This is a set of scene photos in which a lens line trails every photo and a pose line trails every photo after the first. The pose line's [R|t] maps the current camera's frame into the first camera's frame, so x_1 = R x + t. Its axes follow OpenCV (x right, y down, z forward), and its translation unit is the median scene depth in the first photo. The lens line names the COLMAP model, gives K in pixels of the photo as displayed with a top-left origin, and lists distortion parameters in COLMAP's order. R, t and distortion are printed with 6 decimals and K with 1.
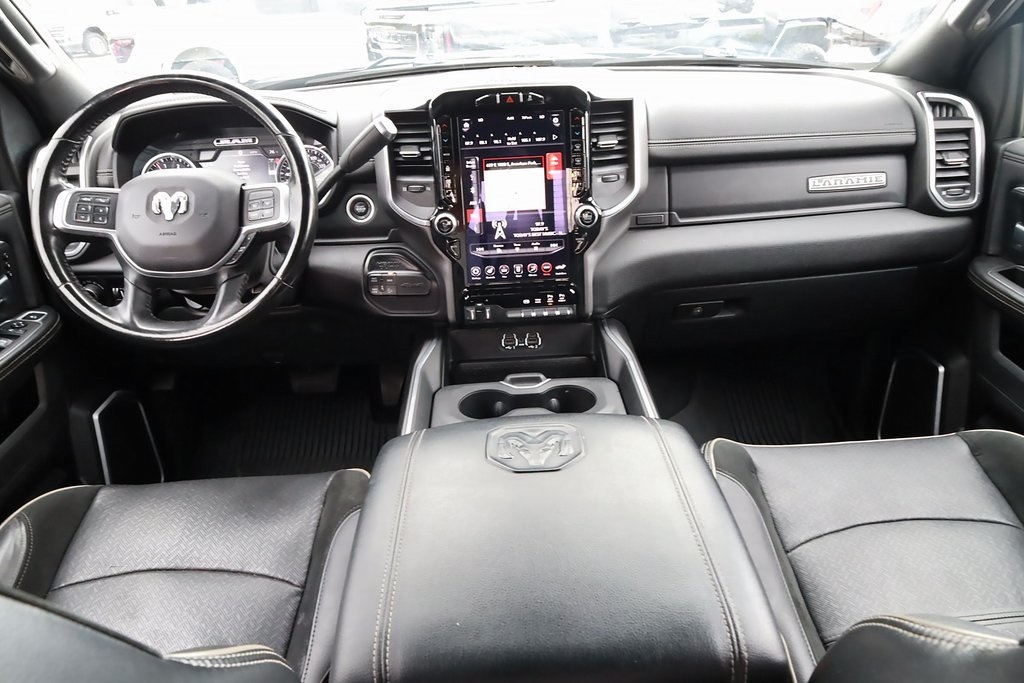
lens RADIAL K [[704.5, 0, 515.5], [0, 704.5, 341.1], [0, 0, 1]] dist [-0.028161, 0.024575]
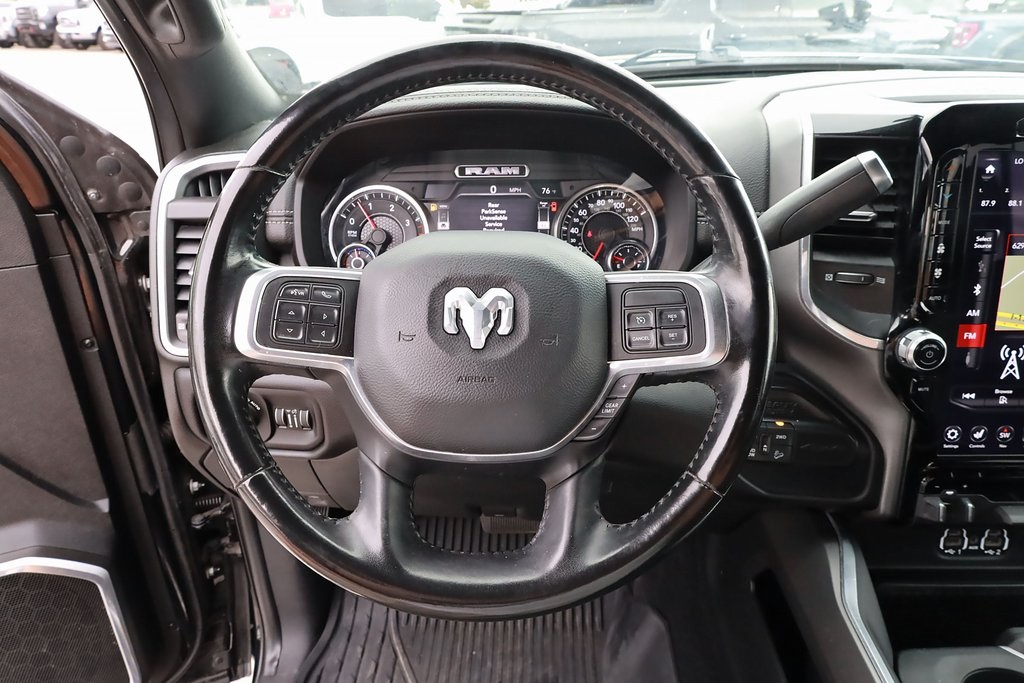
lens RADIAL K [[704.5, 0, 515.6], [0, 704.5, 338.4], [0, 0, 1]] dist [-0.028161, 0.024575]
pose [[0.998002, 0.052259, -0.035516, -0.392965], [-0.053013, 0.998381, -0.020638, -0.149159], [0.034380, 0.022479, 0.999156, 0.461455]]
